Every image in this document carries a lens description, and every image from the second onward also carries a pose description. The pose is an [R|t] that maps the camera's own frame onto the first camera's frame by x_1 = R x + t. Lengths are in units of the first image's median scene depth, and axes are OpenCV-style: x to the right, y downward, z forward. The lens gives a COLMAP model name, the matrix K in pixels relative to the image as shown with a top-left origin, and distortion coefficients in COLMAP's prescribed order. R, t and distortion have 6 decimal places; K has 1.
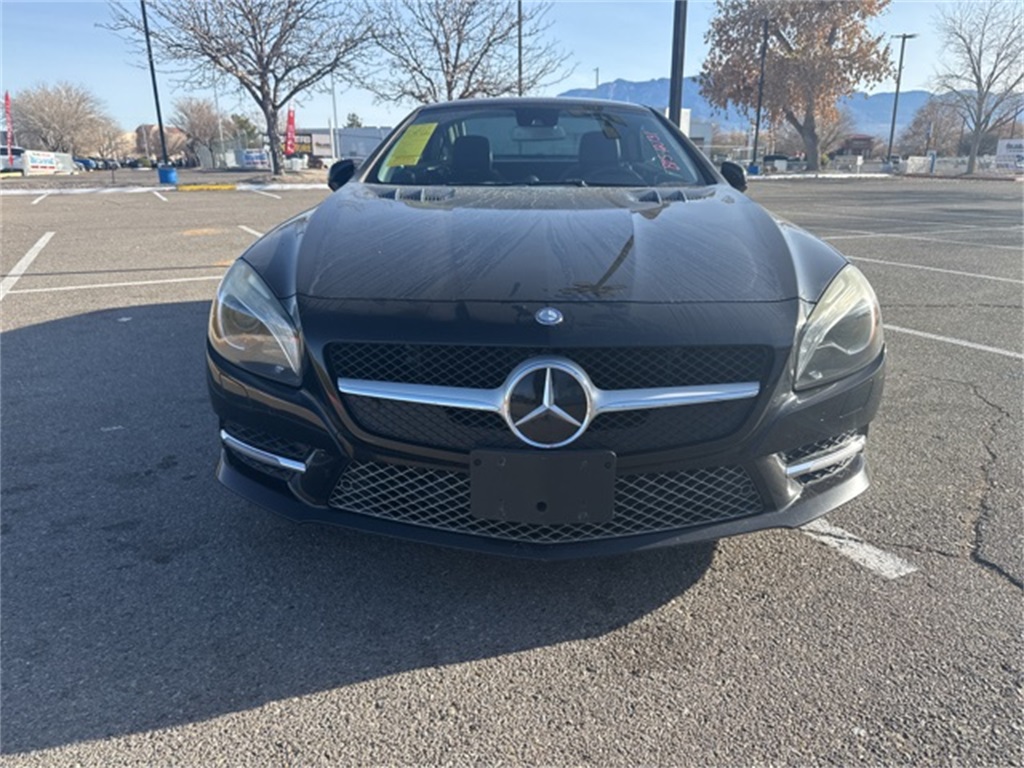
lens RADIAL K [[745.8, 0, 510.0], [0, 745.8, 416.9], [0, 0, 1]] dist [-0.027396, 0.001194]
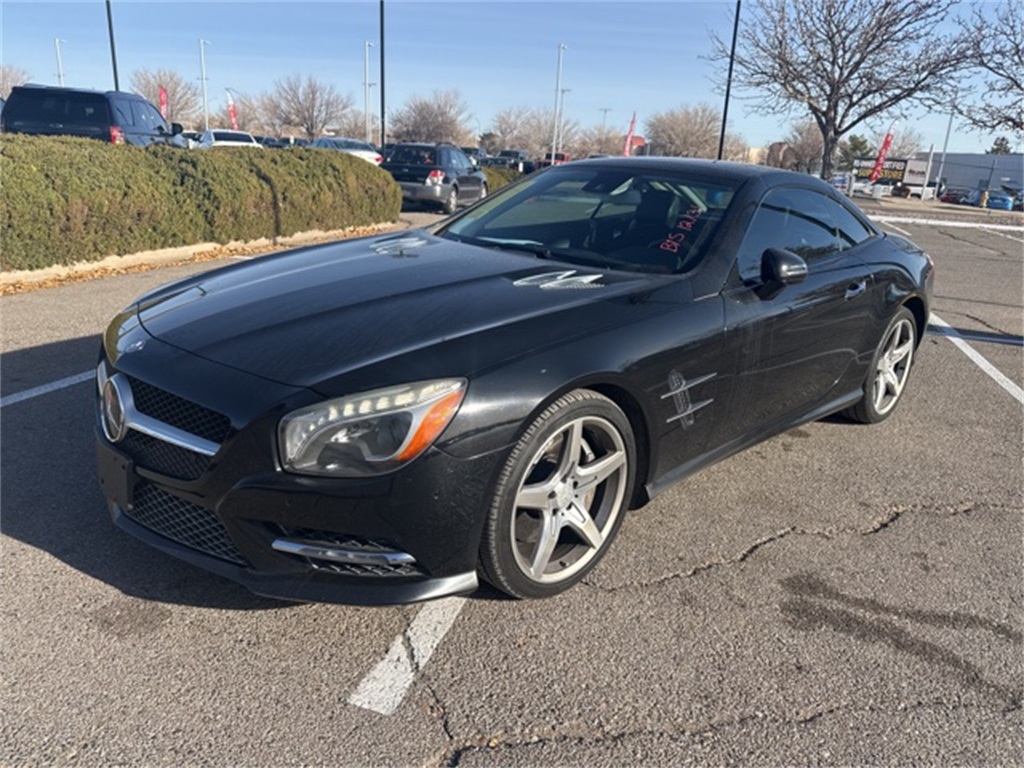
lens RADIAL K [[745.8, 0, 510.0], [0, 745.8, 416.9], [0, 0, 1]] dist [-0.027396, 0.001194]
pose [[0.685720, 0.268157, -0.676669, 0.143156], [-0.279877, 0.955327, 0.094967, -0.033171], [0.671906, 0.124263, 0.730138, 0.047318]]
